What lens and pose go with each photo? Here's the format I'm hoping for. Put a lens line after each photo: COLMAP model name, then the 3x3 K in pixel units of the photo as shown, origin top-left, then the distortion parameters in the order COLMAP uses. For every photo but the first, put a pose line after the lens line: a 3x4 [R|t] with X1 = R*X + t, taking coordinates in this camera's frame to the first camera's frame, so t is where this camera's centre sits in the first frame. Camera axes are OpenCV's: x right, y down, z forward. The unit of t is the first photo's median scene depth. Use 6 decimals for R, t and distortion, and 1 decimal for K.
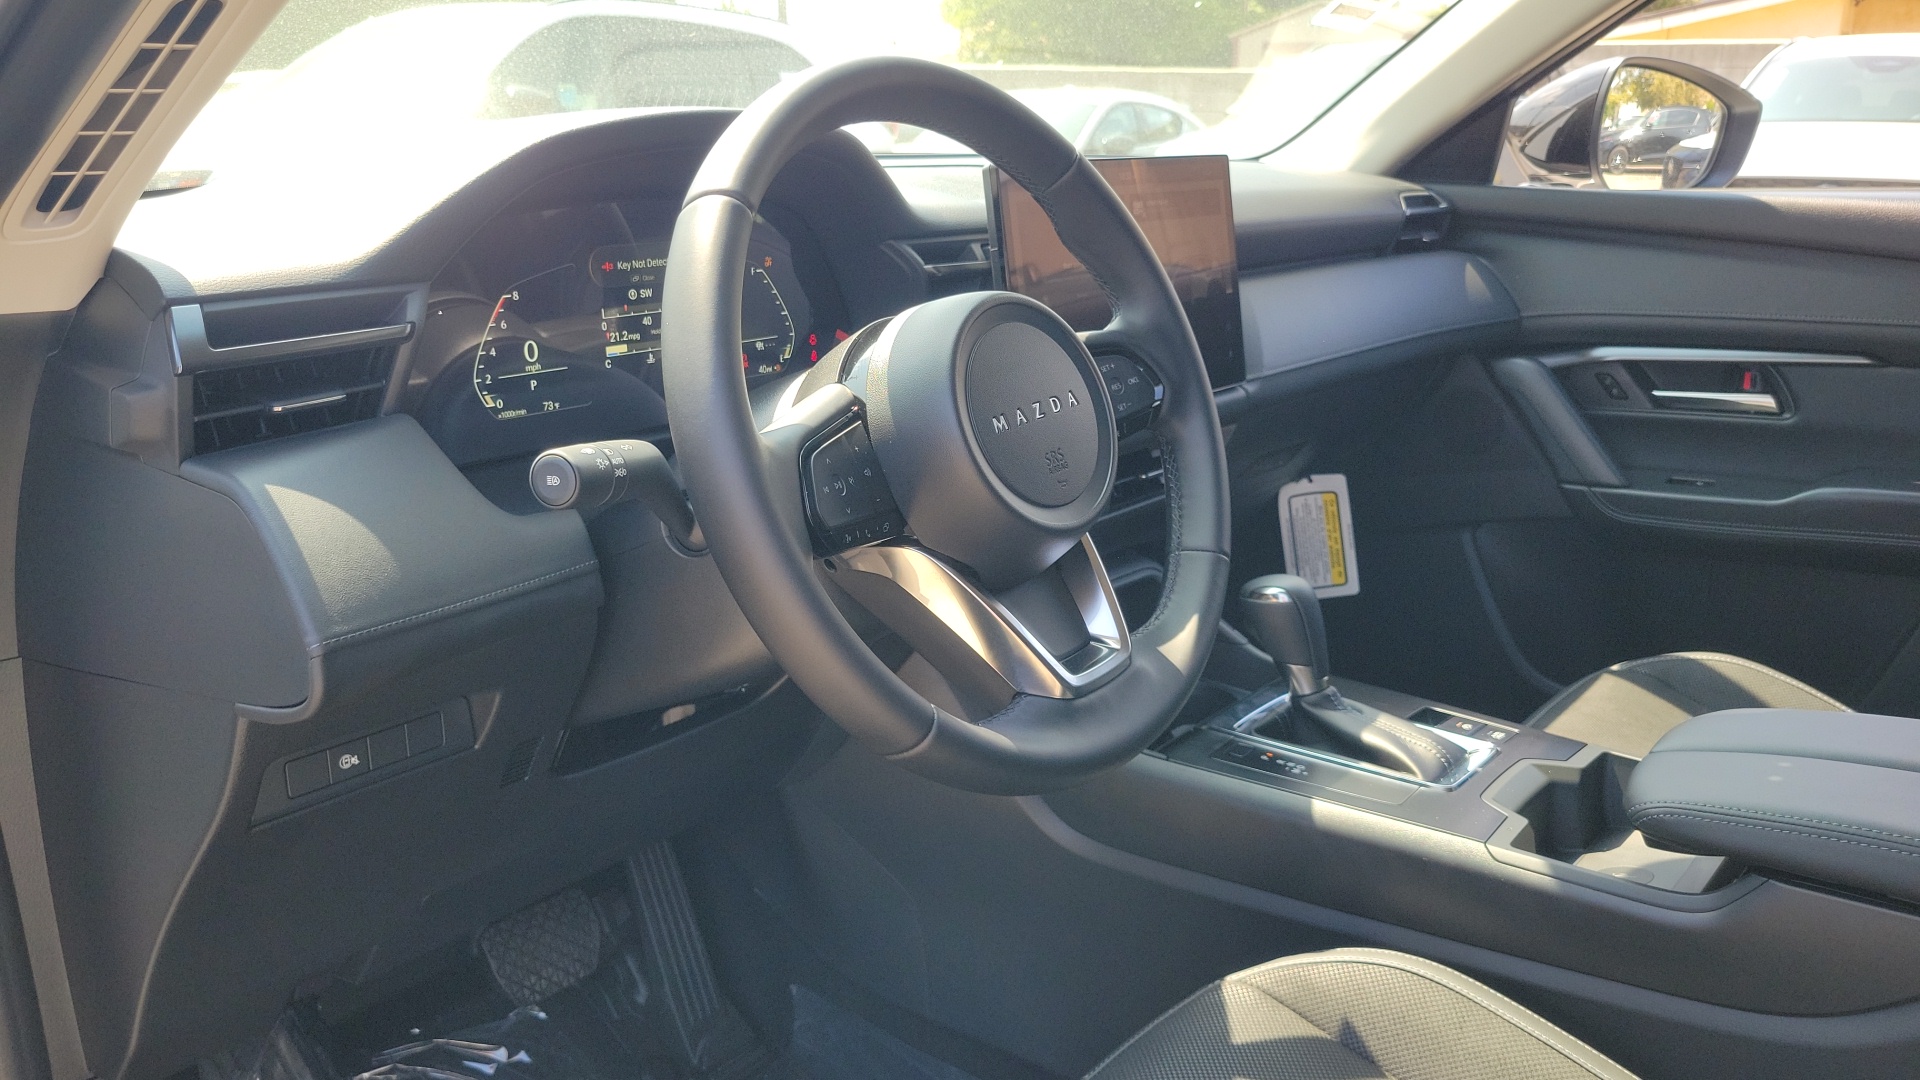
lens RADIAL K [[1474.4, 0, 955.1], [0, 1474.4, 525.9], [0, 0, 1]] dist [0.033155, -0.023827]
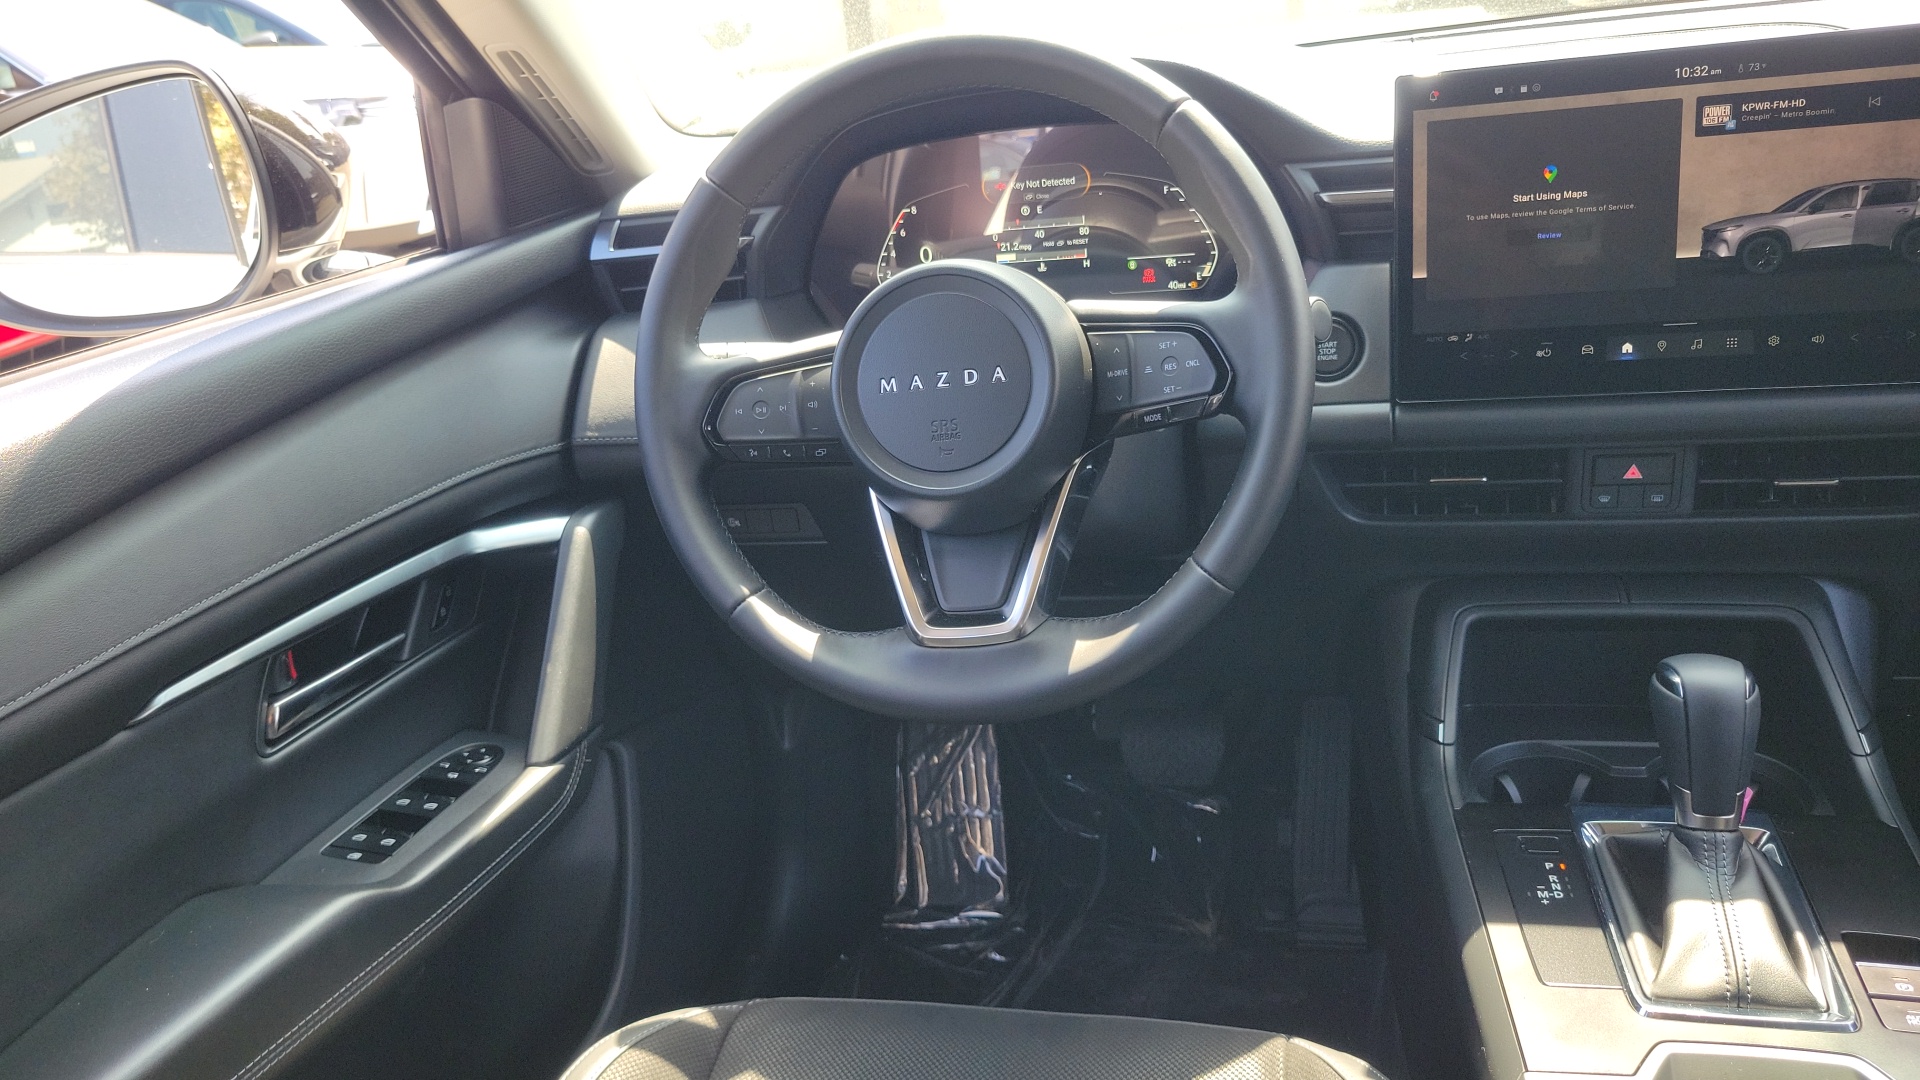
lens RADIAL K [[1474.4, 0, 936.5], [0, 1474.4, 547.0], [0, 0, 1]] dist [0.033155, -0.023827]
pose [[0.430590, 0.280650, -0.857804, 0.674178], [-0.128994, 0.959804, 0.249271, -0.151871], [0.893282, 0.003318, 0.449484, 0.350218]]
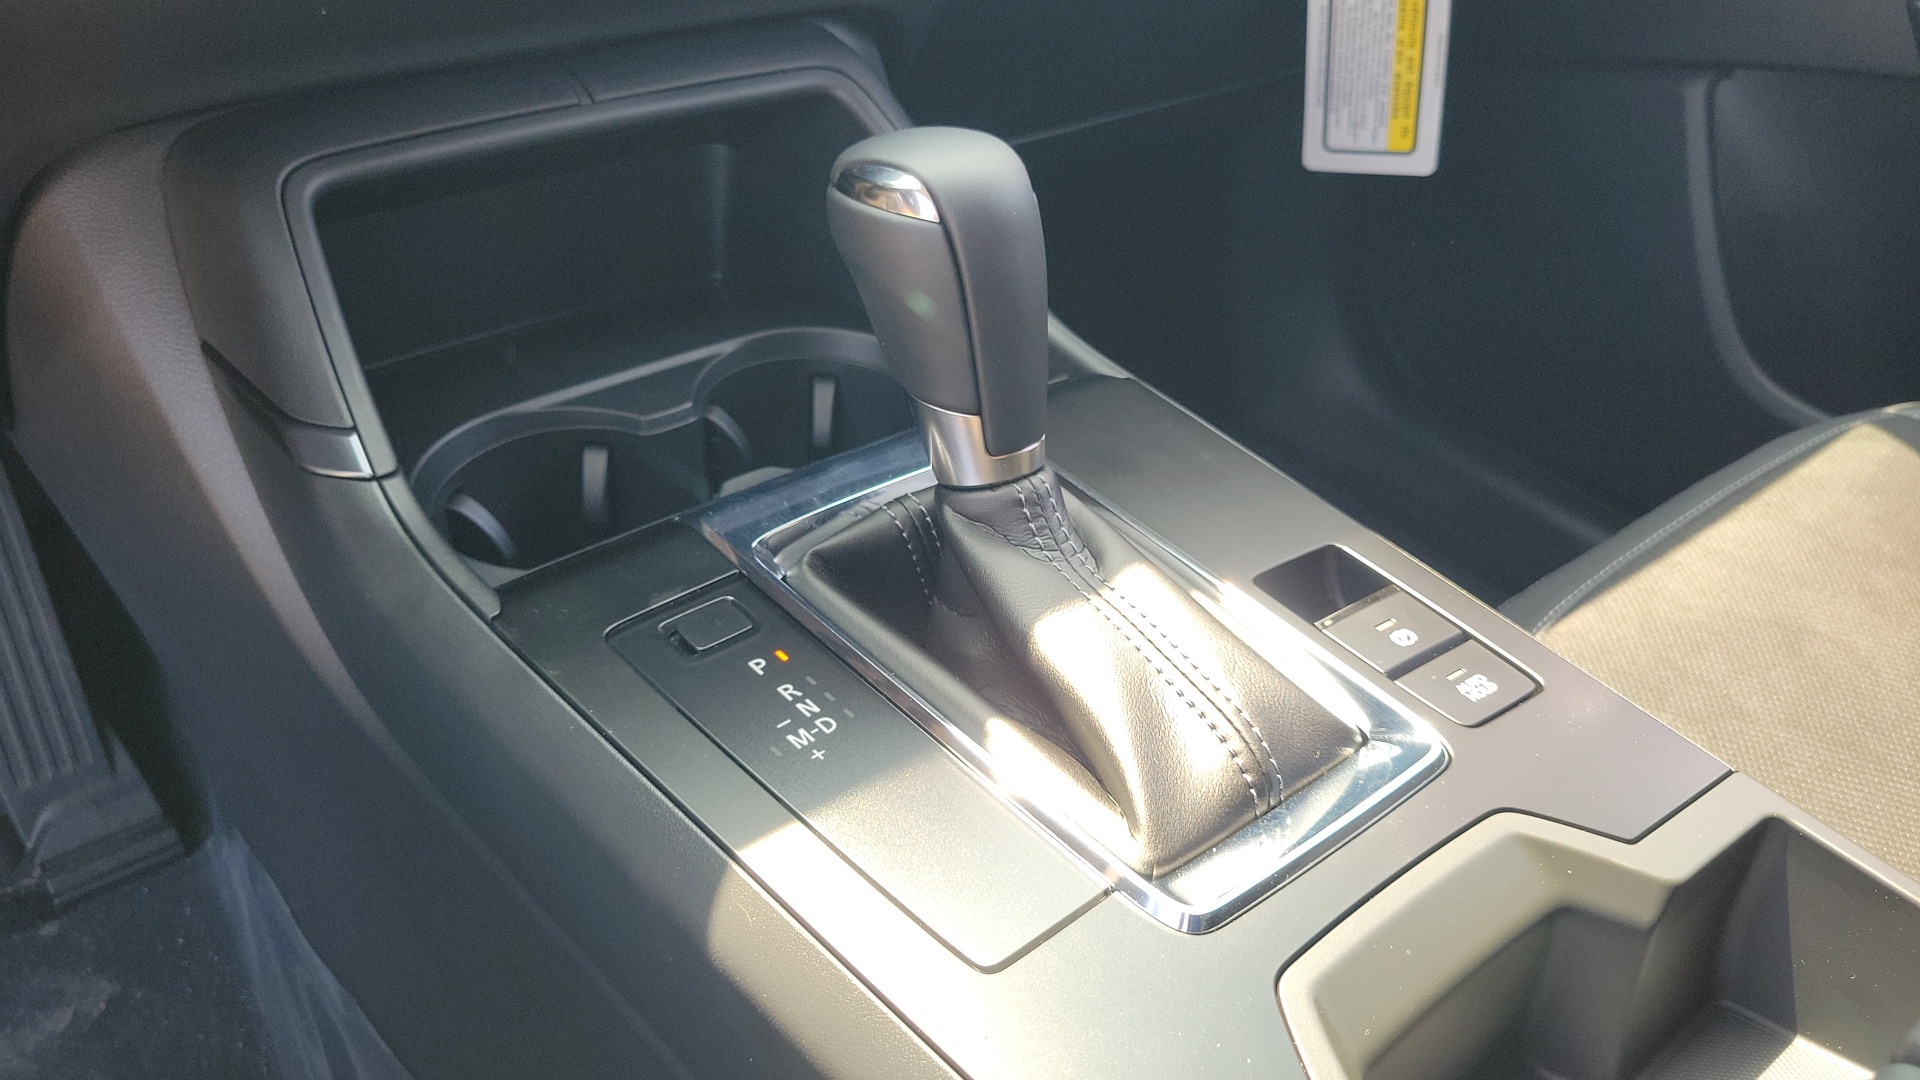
lens RADIAL K [[1474.4, 0, 974.2], [0, 1474.4, 537.6], [0, 0, 1]] dist [0.033155, -0.023827]
pose [[0.981906, 0.162058, -0.097968, 0.279723], [-0.118174, 0.928624, 0.351700, -0.000259], [0.147971, -0.333759, 0.930972, 0.671203]]
